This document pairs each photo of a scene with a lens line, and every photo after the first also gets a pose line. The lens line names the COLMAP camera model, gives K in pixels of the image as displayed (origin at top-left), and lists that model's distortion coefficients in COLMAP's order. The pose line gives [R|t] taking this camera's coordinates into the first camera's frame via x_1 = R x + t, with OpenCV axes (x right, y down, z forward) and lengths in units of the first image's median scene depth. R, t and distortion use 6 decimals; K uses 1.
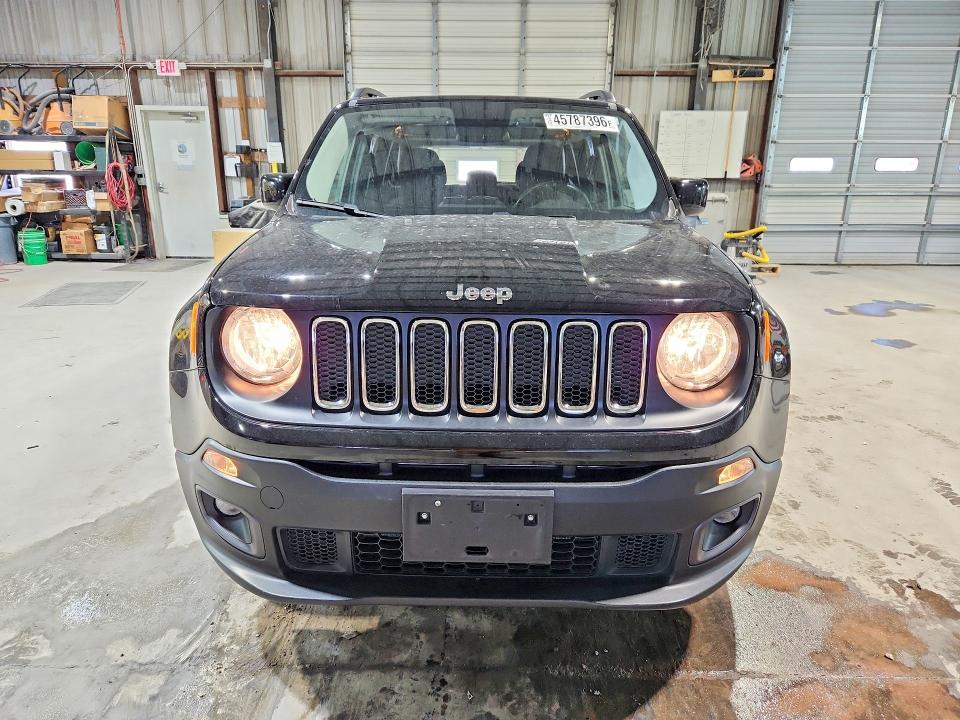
lens RADIAL K [[648.2, 0, 484.6], [0, 648.2, 350.3], [0, 0, 1]] dist [-0.003727, -0.004417]
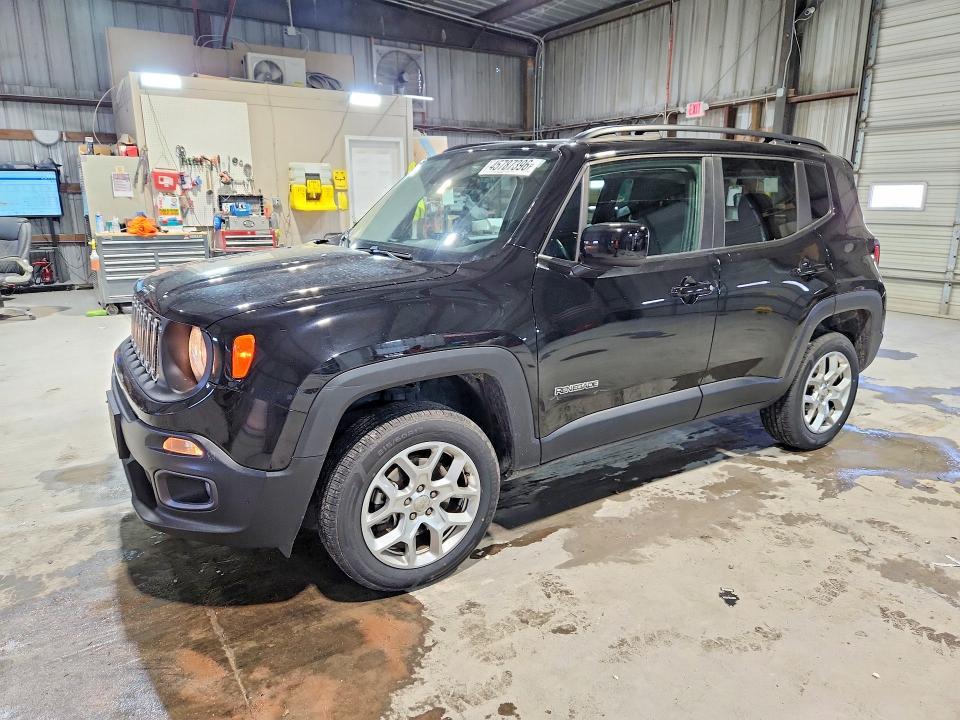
lens RADIAL K [[648.2, 0, 481.9], [0, 648.2, 356.0], [0, 0, 1]] dist [-0.003727, -0.004417]
pose [[0.544589, 0.180306, -0.819092, 0.291701], [-0.211337, 0.974606, 0.074027, -0.031372], [0.811640, 0.132790, 0.568865, 0.129344]]
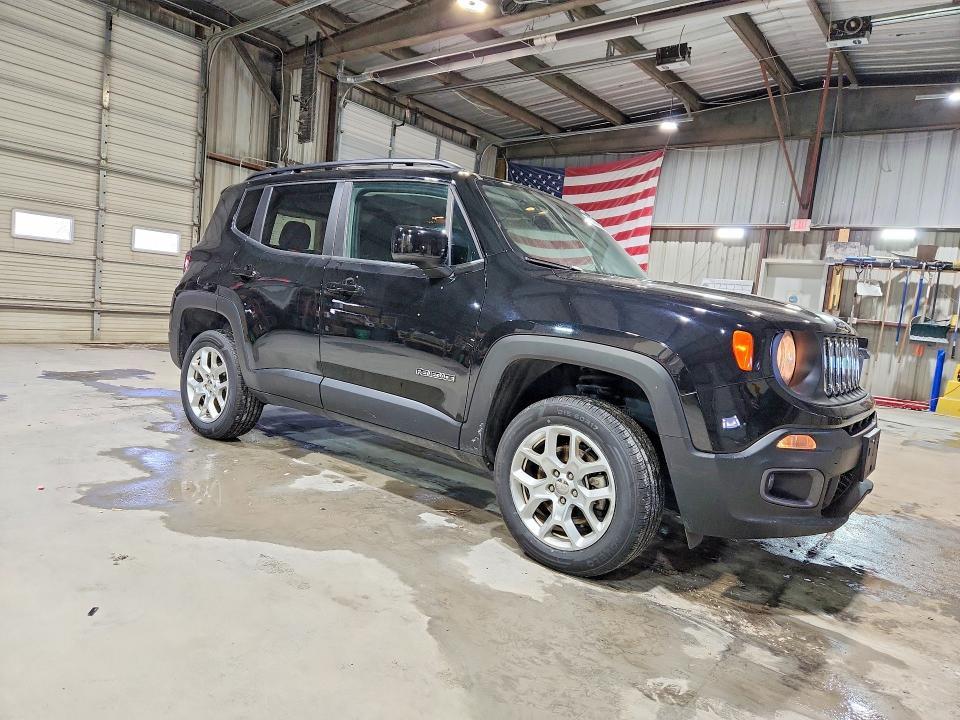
lens RADIAL K [[648.2, 0, 474.7], [0, 648.2, 364.1], [0, 0, 1]] dist [-0.003727, -0.004417]
pose [[0.627929, -0.033836, 0.777535, -0.323954], [0.129370, 0.989693, -0.061410, 0.002538], [-0.767443, 0.139151, 0.625834, 0.112248]]
